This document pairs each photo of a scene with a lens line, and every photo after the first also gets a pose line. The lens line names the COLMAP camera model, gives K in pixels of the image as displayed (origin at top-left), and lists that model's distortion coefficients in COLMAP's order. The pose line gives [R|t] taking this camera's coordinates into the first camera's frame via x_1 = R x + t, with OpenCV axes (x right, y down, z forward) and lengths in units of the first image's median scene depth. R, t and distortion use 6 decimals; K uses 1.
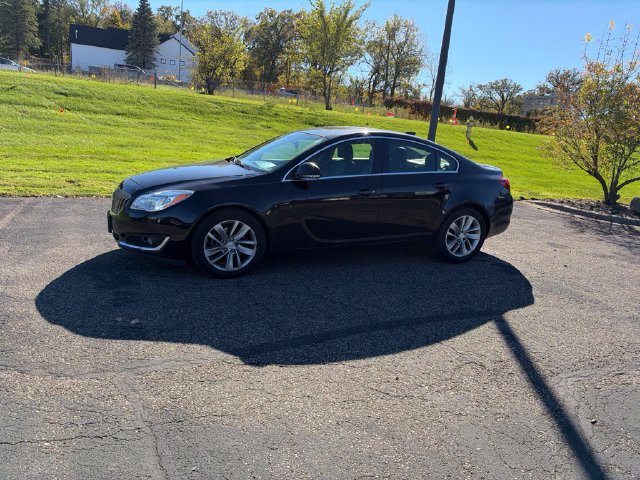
lens RADIAL K [[462.3, 0, 319.4], [0, 462.3, 241.6], [0, 0, 1]] dist [0.011128, -0.028630]
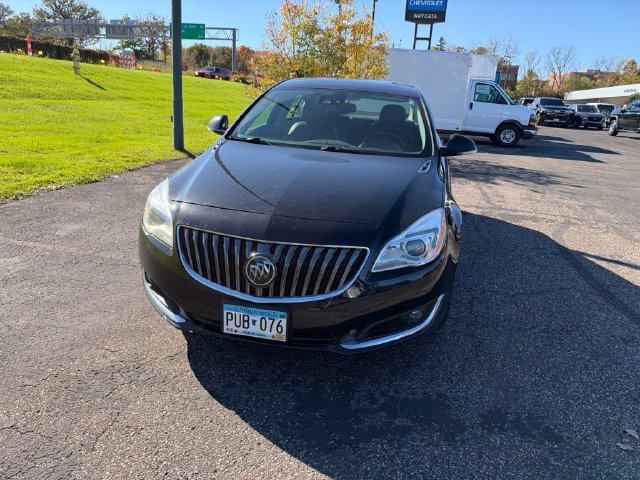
lens RADIAL K [[462.3, 0, 324.9], [0, 462.3, 240.8], [0, 0, 1]] dist [0.011128, -0.028630]
pose [[0.567893, -0.290048, 0.770305, -0.356287], [0.182246, 0.956936, 0.225964, -0.098989], [-0.802673, 0.012062, 0.596297, 0.332751]]
